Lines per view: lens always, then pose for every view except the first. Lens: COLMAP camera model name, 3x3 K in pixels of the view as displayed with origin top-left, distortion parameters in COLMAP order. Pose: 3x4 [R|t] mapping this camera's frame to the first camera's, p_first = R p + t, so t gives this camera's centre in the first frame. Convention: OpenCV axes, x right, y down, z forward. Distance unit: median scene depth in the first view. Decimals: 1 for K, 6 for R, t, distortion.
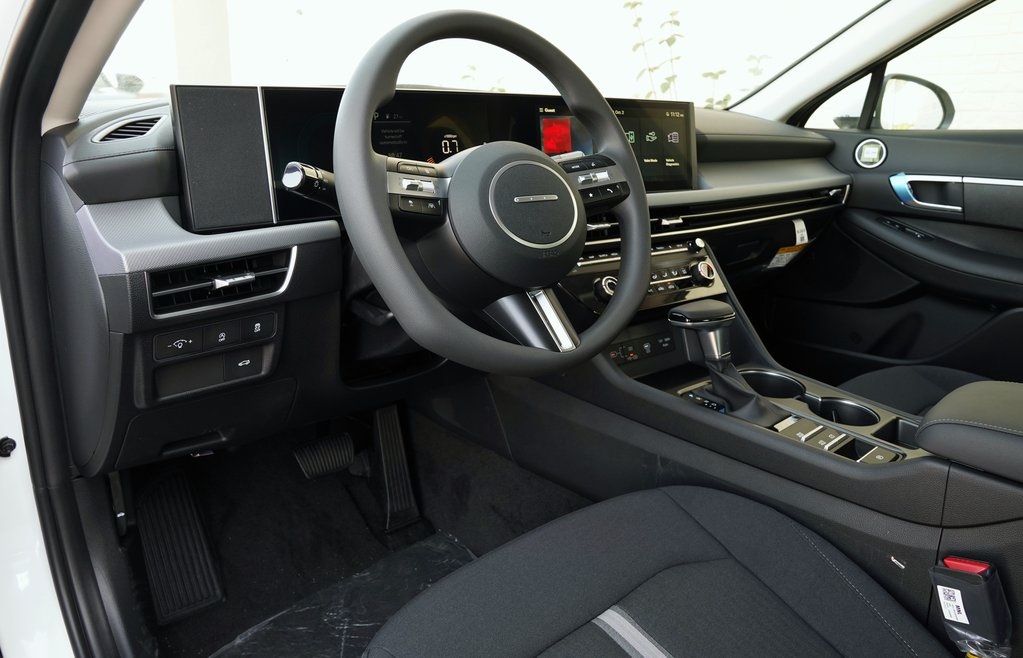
lens RADIAL K [[718.6, 0, 515.5], [0, 718.6, 319.2], [0, 0, 1]] dist [-0.092917, 0.000680]
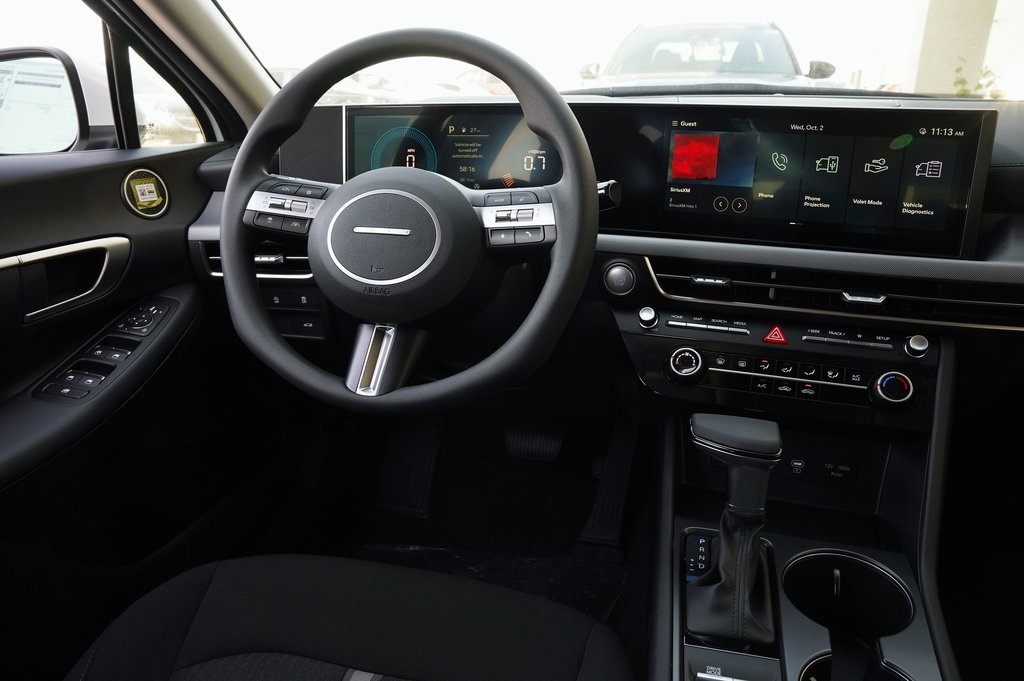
lens RADIAL K [[714.0, 0, 502.6], [0, 714.0, 337.2], [0, 0, 1]] dist [-0.120203, 0.077826]
pose [[0.538913, 0.263615, -0.800050, 0.560077], [-0.213911, 0.961464, 0.172711, -0.142504], [0.814748, 0.078063, 0.574536, 0.371392]]
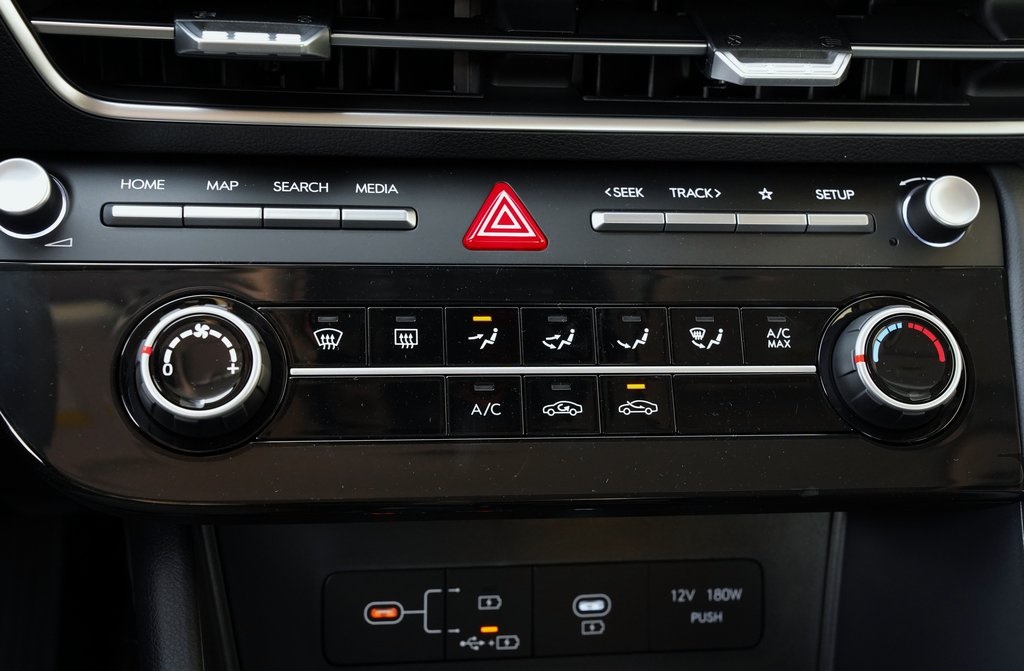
lens RADIAL K [[1385.0, 0, 517.0], [0, 1385.0, 334.6], [0, 0, 1]] dist [0.095009, 0.000000]
pose [[0.877897, 0.251570, -0.407442, 0.328348], [-0.181890, 0.962295, 0.202249, -0.131333], [0.442959, -0.103444, 0.890554, 0.630800]]
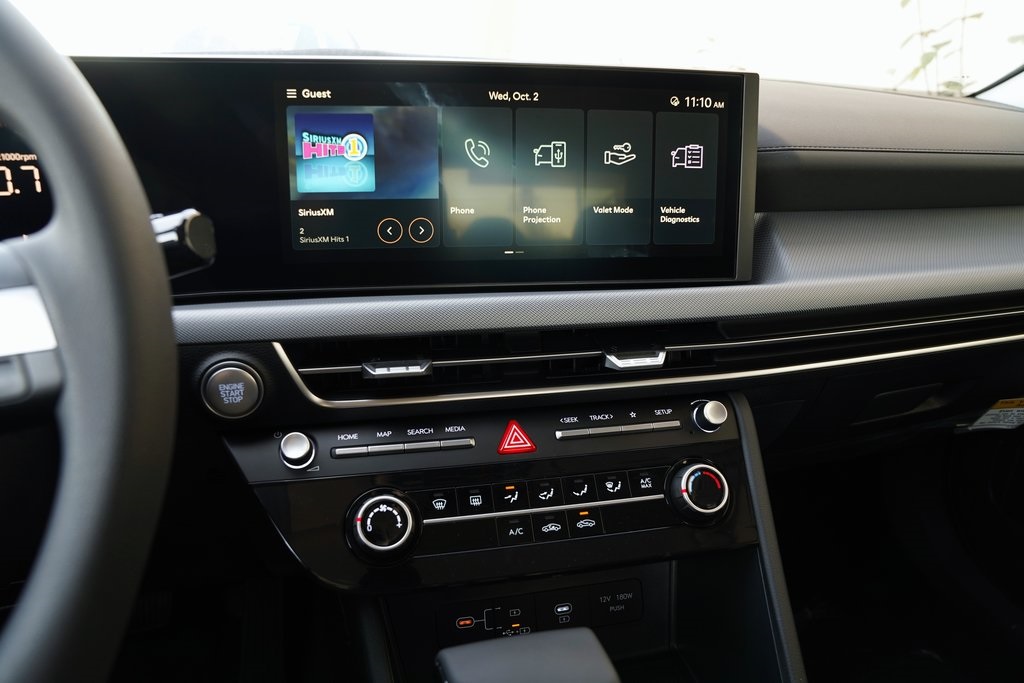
lens RADIAL K [[714.0, 0, 507.8], [0, 714.0, 336.9], [0, 0, 1]] dist [-0.120203, 0.077826]
pose [[0.914429, 0.141314, -0.379274, 0.308257], [-0.119166, 0.989533, 0.081383, -0.176334], [0.386805, -0.029223, 0.921698, 0.586645]]
